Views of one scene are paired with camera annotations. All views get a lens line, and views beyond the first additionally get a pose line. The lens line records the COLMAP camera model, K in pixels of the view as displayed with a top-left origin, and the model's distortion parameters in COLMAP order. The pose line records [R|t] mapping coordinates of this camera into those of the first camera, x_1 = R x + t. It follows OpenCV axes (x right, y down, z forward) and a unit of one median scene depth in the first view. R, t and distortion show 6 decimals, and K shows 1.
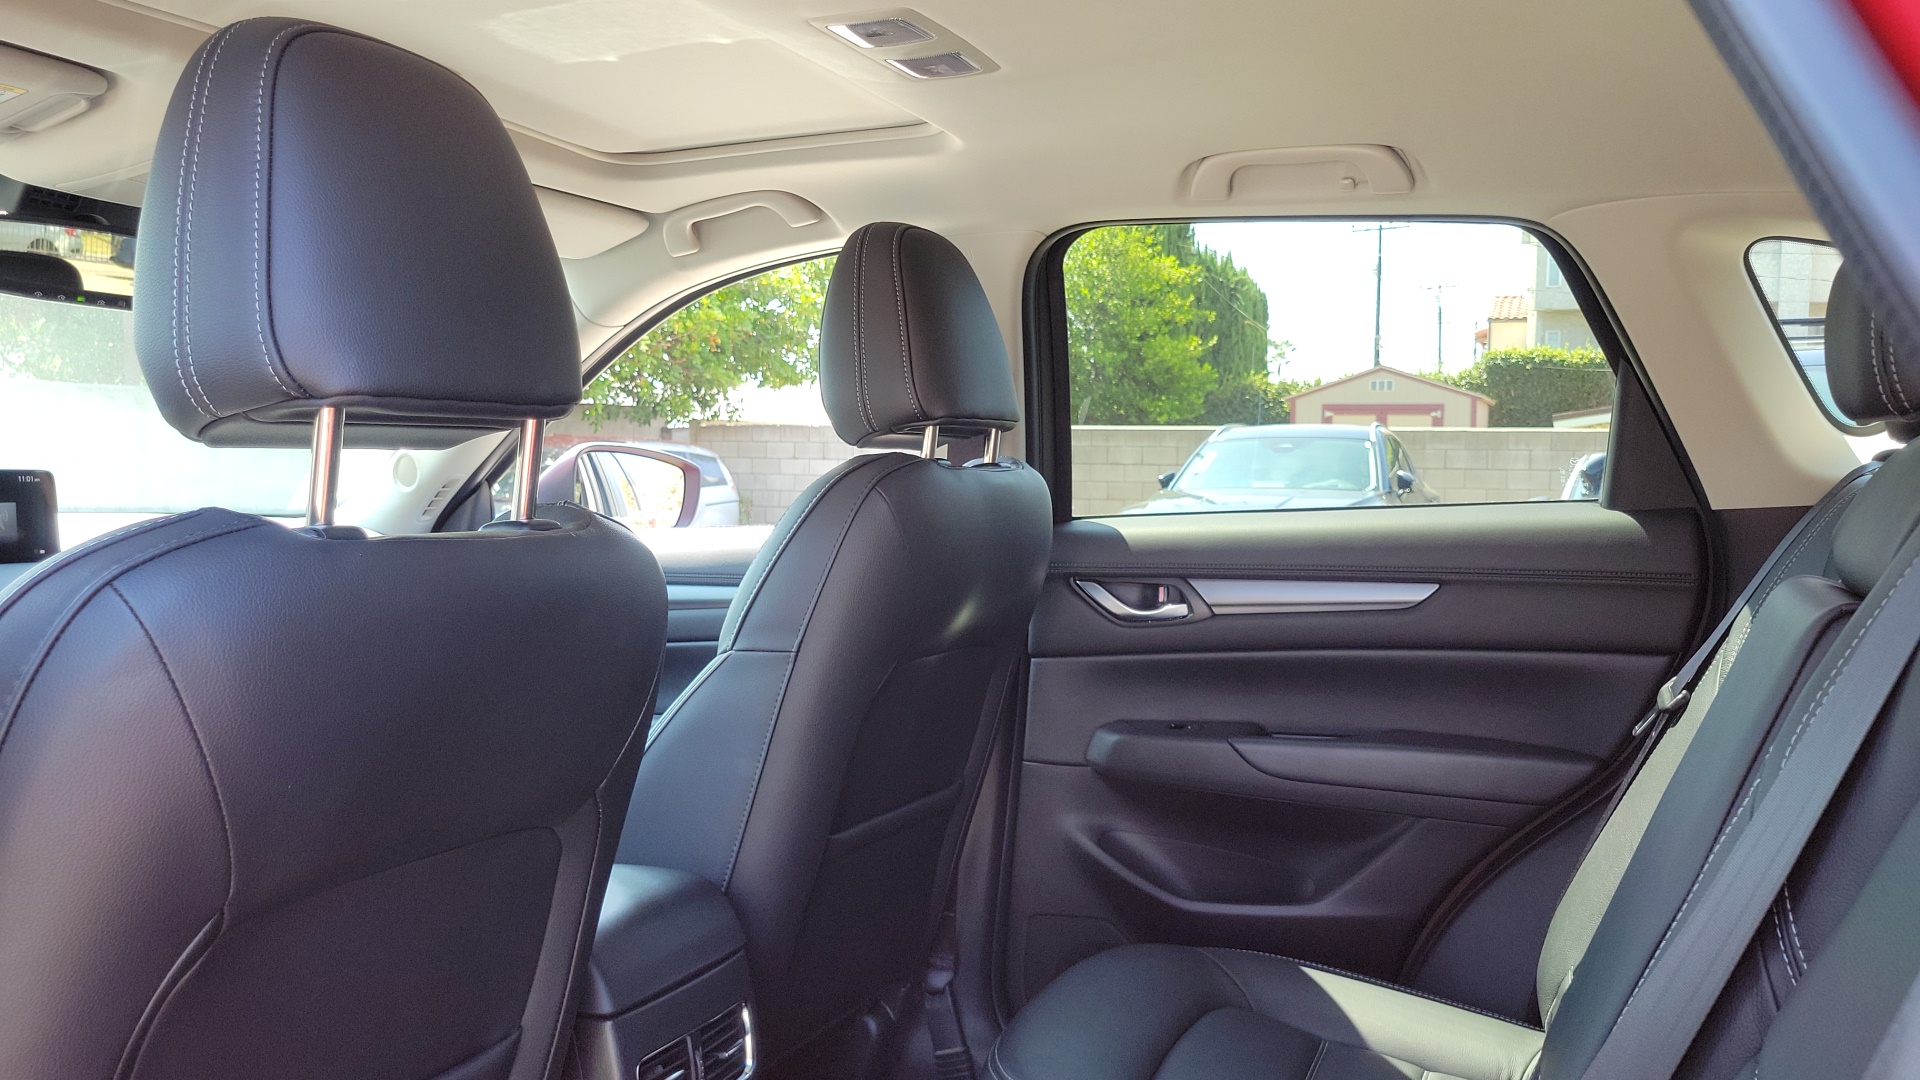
lens RADIAL K [[1463.7, 0, 961.7], [0, 1463.7, 530.6], [0, 0, 1]] dist [0.020673, -0.010129]
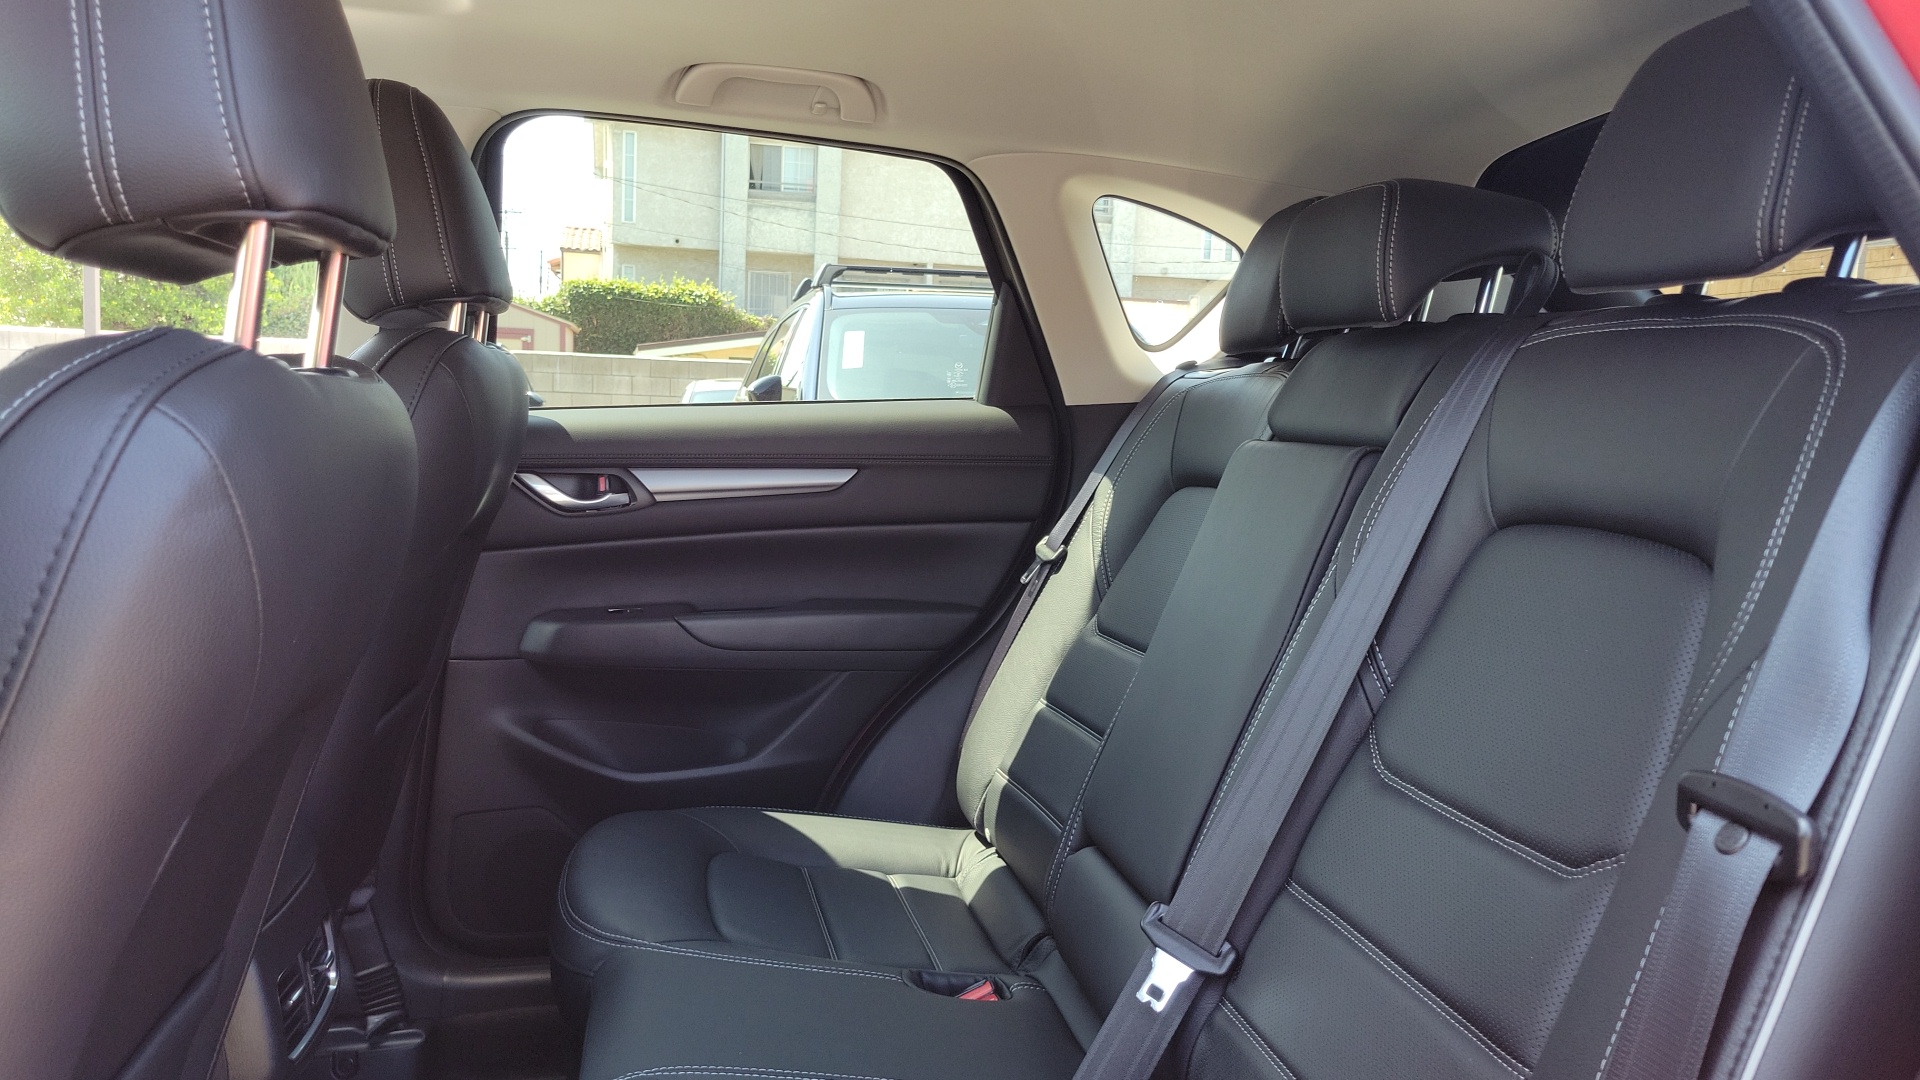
lens RADIAL K [[1463.7, 0, 953.8], [0, 1463.7, 538.6], [0, 0, 1]] dist [0.020673, -0.010129]
pose [[0.803302, -0.036302, 0.594464, -0.278739], [0.004452, 0.998479, 0.054959, 0.026148], [-0.595555, -0.041502, 0.802242, 0.023516]]
